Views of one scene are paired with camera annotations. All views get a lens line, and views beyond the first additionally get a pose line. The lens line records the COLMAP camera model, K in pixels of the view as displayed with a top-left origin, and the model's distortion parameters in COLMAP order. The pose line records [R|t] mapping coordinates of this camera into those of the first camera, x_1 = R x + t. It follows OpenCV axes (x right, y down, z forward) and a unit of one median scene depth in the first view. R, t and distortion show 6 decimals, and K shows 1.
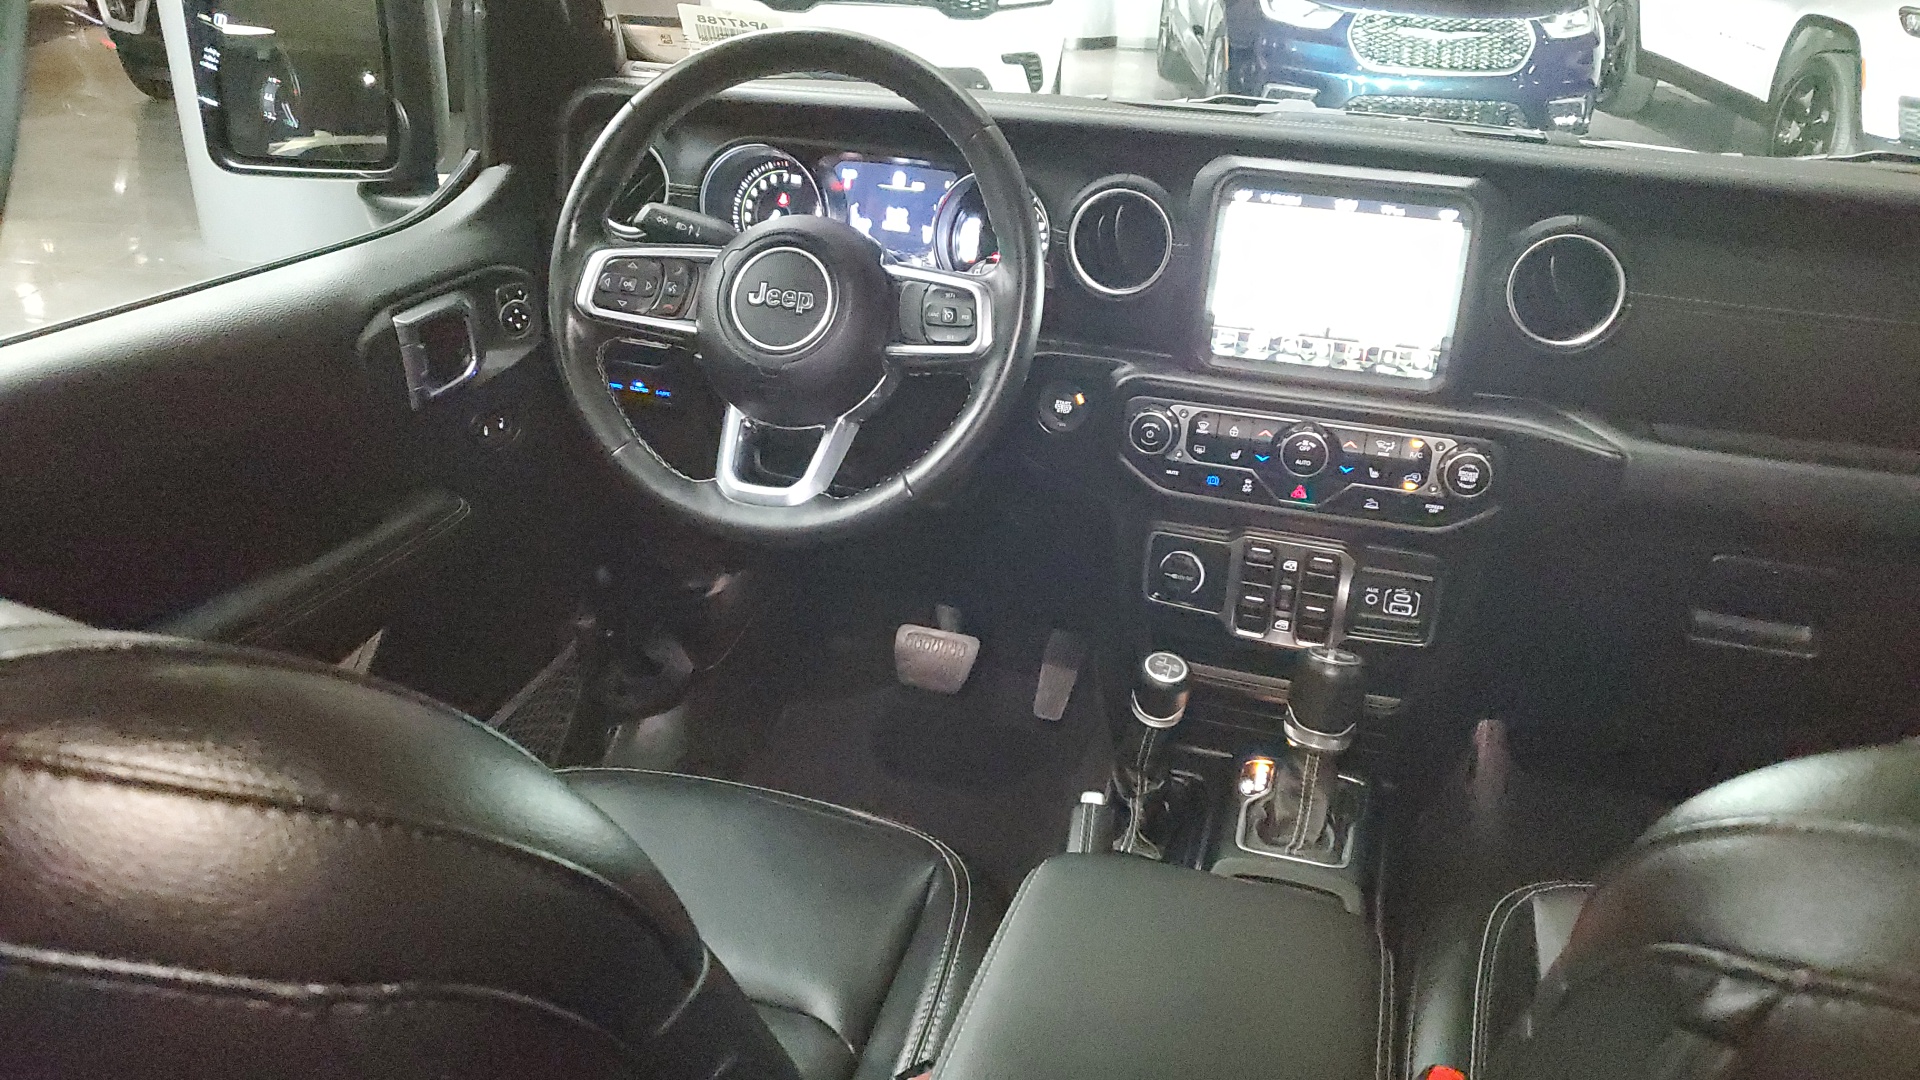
lens RADIAL K [[1531.2, 0, 964.7], [0, 1531.2, 495.6], [0, 0, 1]] dist [0.069607, -0.082562]
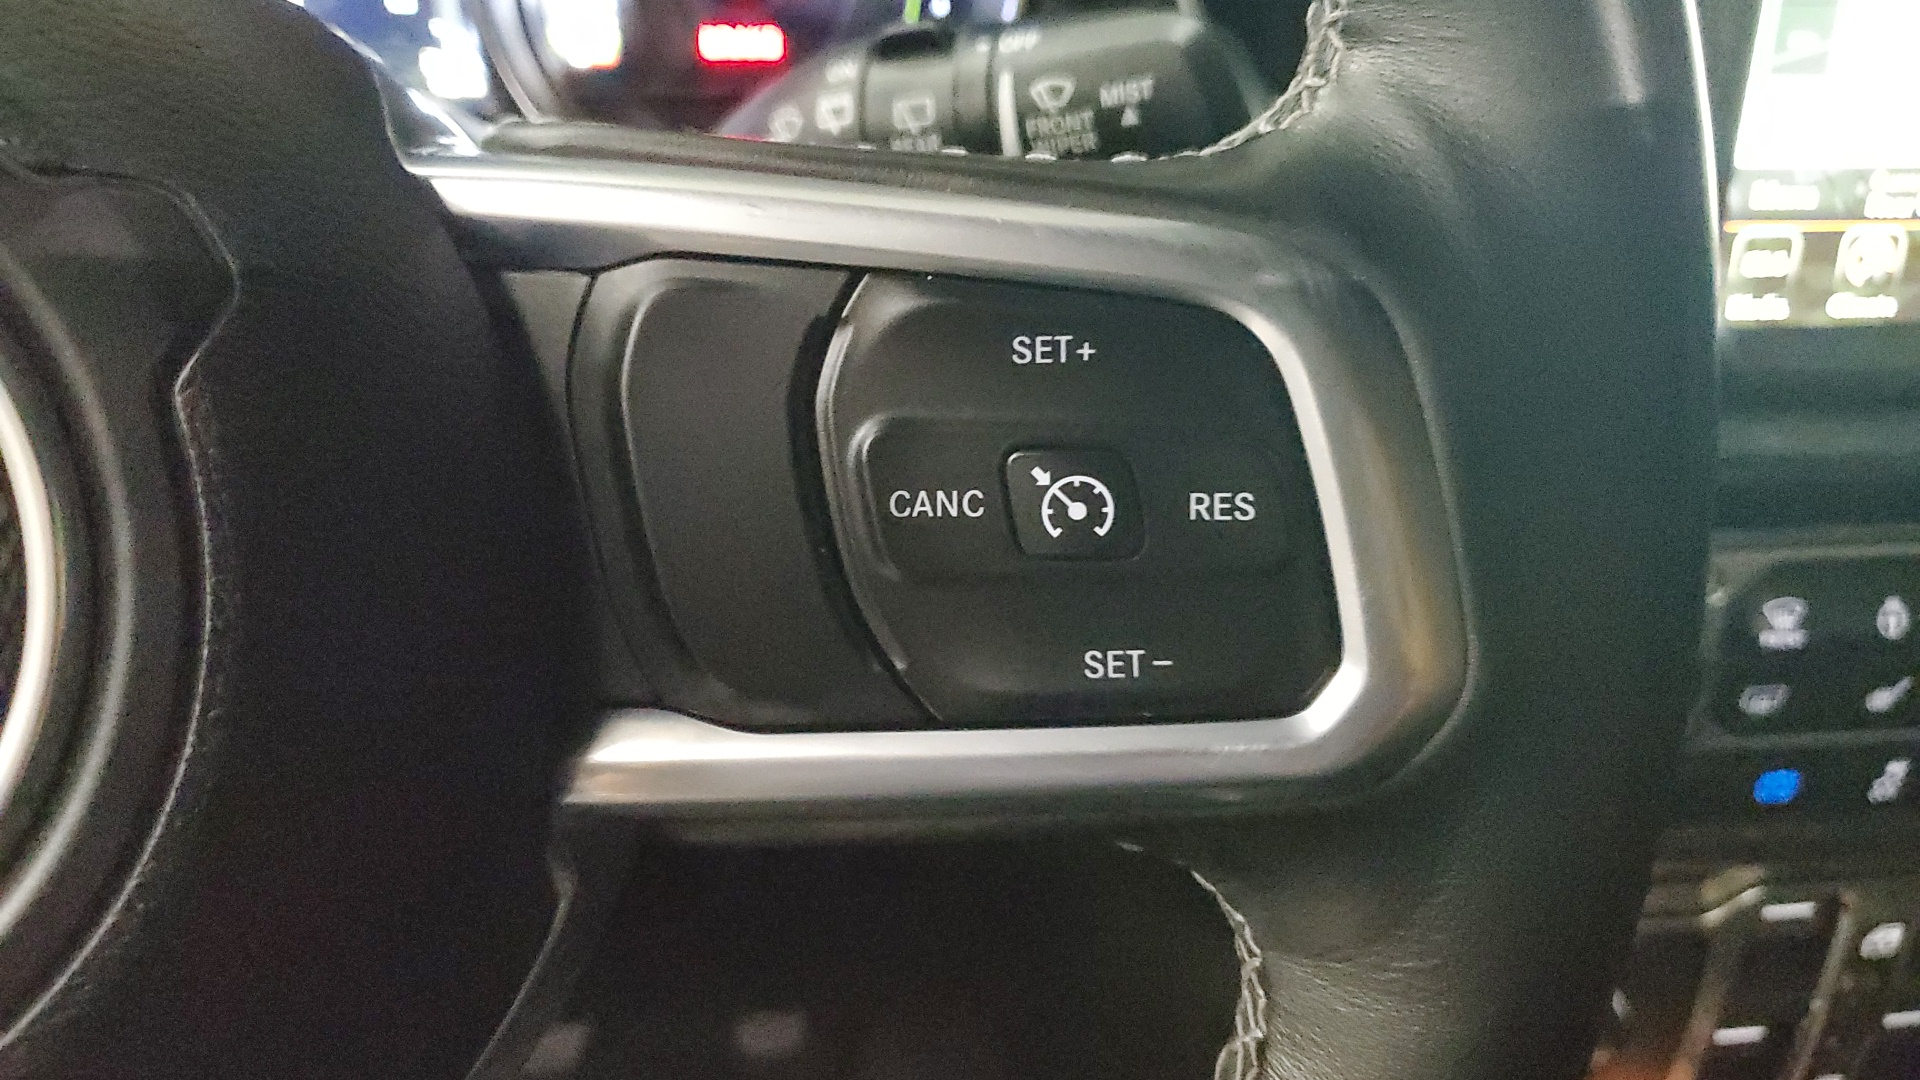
lens RADIAL K [[1531.2, 0, 965.8], [0, 1531.2, 528.5], [0, 0, 1]] dist [0.069607, -0.082562]
pose [[0.893917, -0.217294, 0.392041, -0.067972], [0.156835, 0.970978, 0.180569, -0.129503], [-0.419900, -0.099928, 0.902052, 0.822647]]
